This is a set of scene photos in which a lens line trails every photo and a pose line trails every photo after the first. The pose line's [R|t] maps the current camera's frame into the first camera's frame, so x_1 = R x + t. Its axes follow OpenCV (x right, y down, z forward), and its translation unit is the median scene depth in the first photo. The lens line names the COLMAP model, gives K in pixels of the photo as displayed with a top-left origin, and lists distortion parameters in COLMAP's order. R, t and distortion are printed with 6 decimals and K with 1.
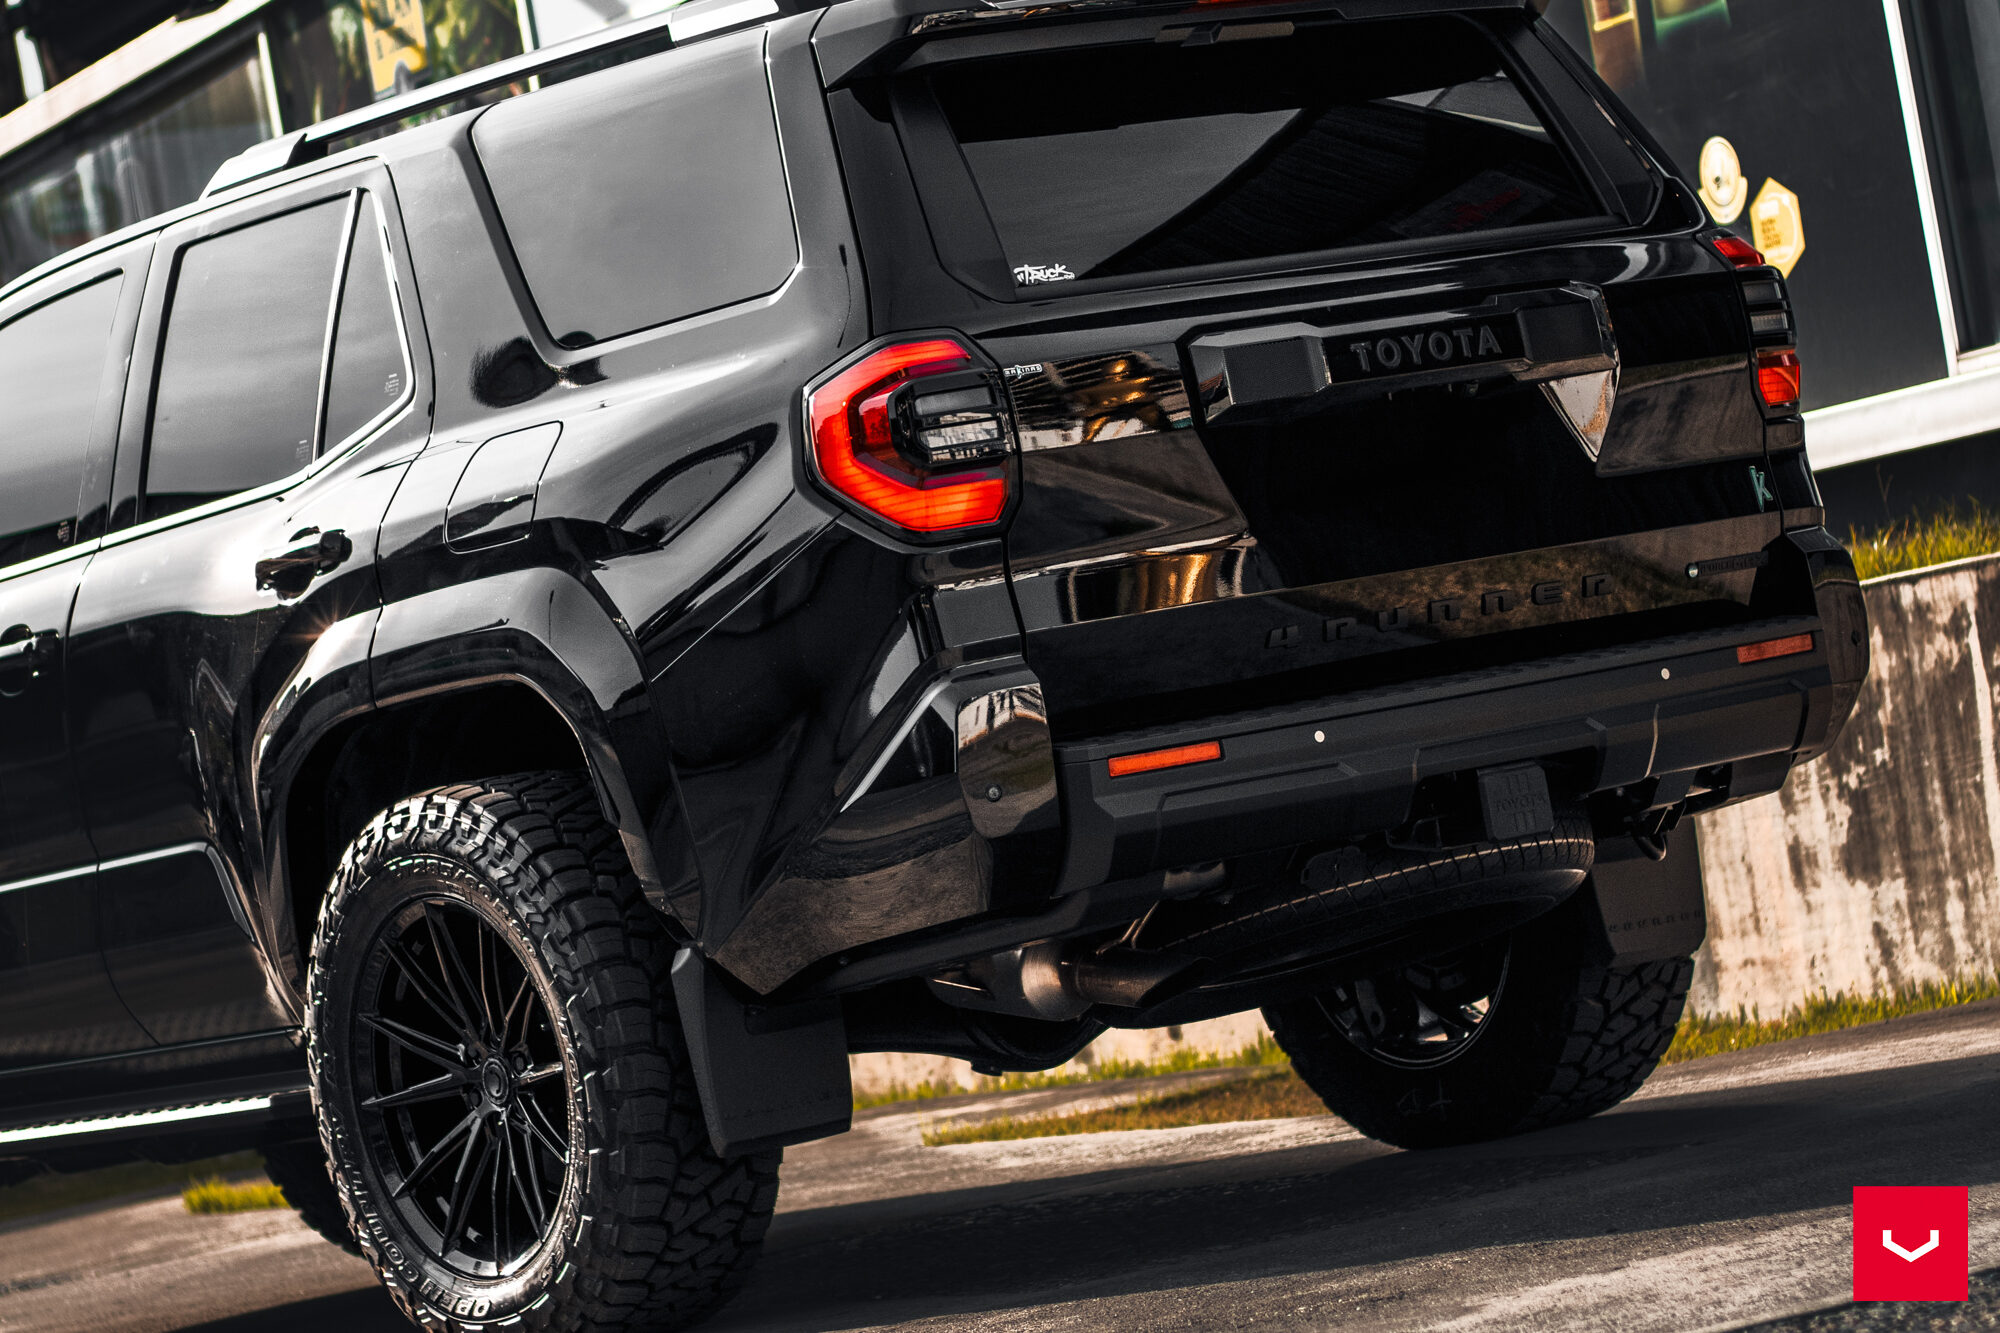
lens RADIAL K [[7273.9, 0, 996.8], [0, 7273.9, 669.0], [0, 0, 1]] dist [0.178805, 0.000000]
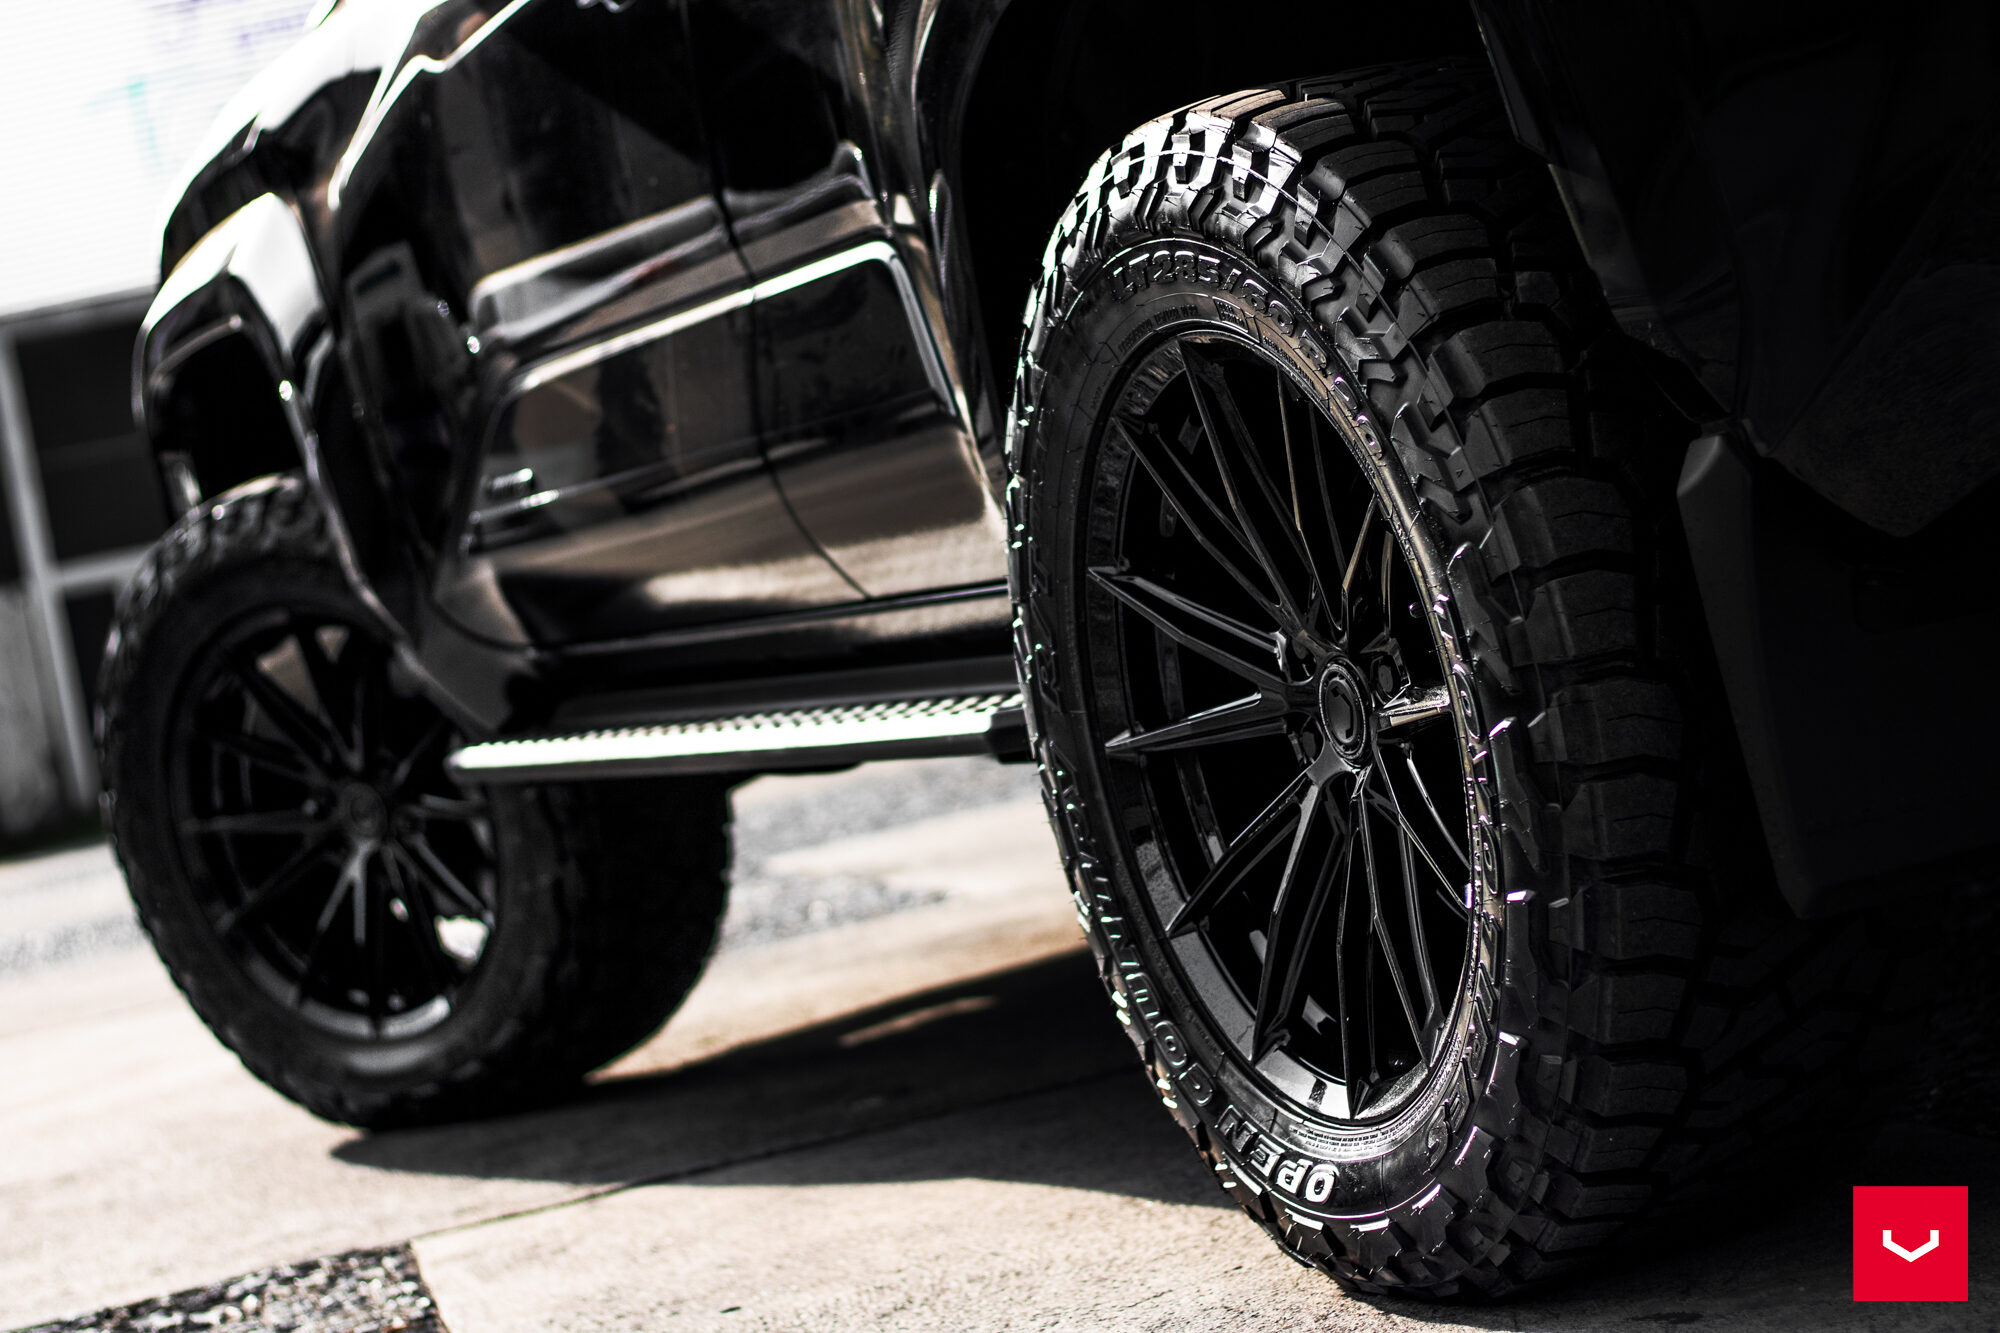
lens RADIAL K [[7273.9, 0, 996.3], [0, 7273.9, 675.2], [0, 0, 1]] dist [0.178805, 0.000000]
pose [[0.987019, -0.011521, -0.160192, -0.015079], [0.023649, 0.996977, 0.074011, 0.018922], [0.158856, -0.076839, 0.984307, 0.547485]]
